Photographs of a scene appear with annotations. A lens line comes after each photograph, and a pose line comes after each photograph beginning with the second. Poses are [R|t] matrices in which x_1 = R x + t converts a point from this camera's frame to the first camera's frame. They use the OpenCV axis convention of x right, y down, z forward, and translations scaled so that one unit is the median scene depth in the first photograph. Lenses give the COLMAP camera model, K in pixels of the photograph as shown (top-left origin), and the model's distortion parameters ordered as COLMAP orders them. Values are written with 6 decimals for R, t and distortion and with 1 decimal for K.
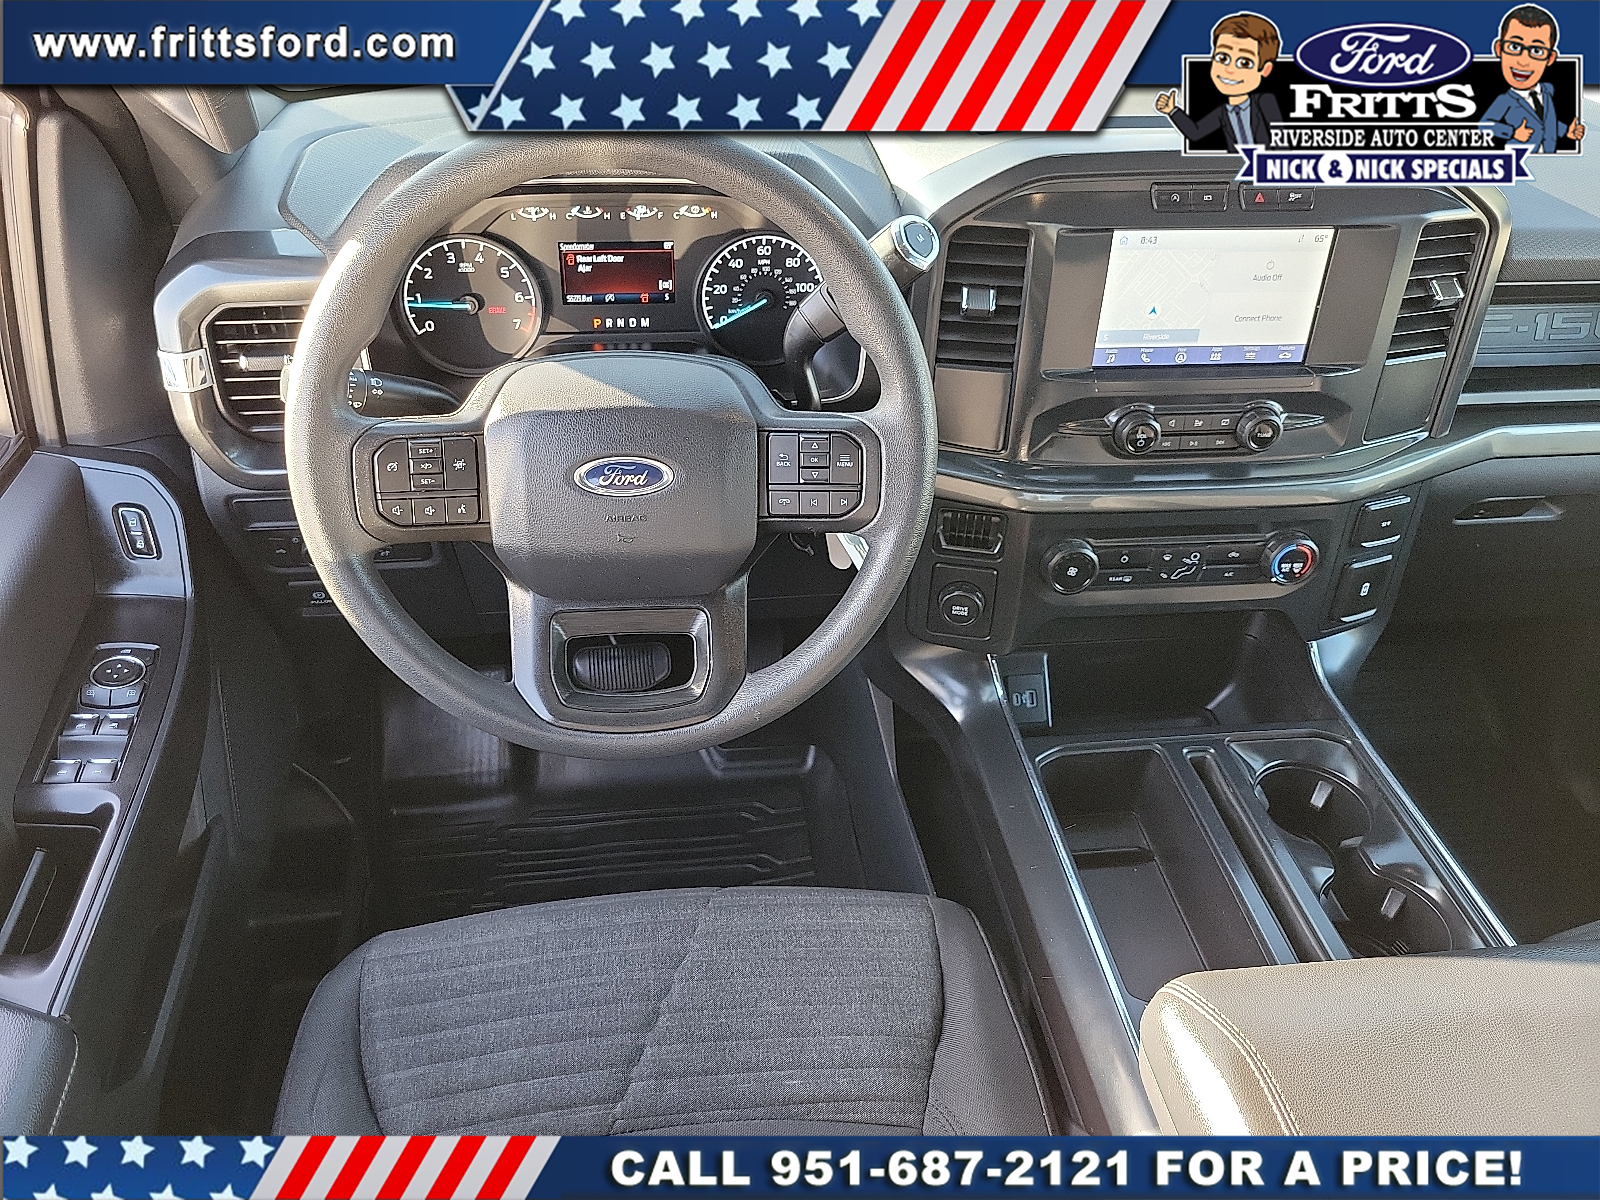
lens RADIAL K [[1221.7, 0, 796.8], [0, 1221.7, 652.1], [0, 0, 1]] dist [-0.000001, -0.002063]
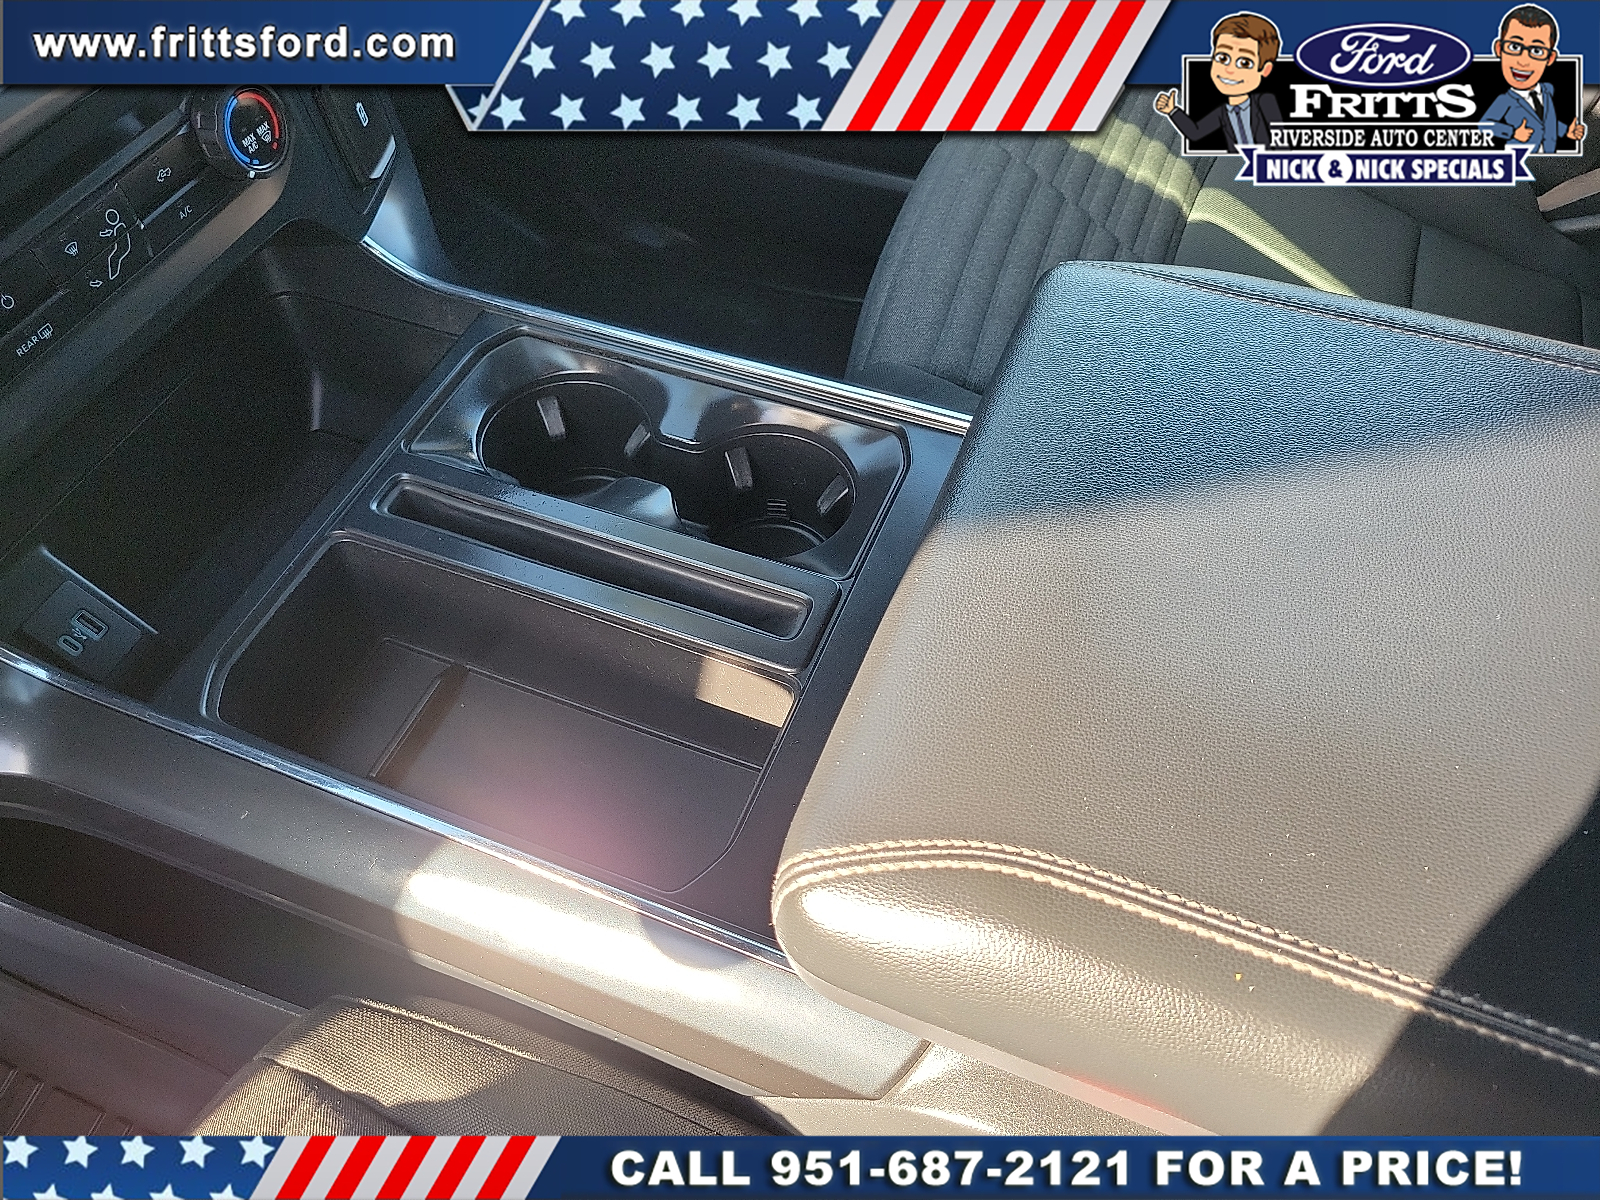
lens RADIAL K [[1221.7, 0, 796.8], [0, 1221.7, 652.1], [0, 0, 1]] dist [-0.000001, -0.002063]
pose [[0.490451, -0.730613, 0.475039, 0.087967], [0.573735, 0.681004, 0.455040, -0.021668], [-0.655962, 0.049371, 0.753178, 0.427439]]
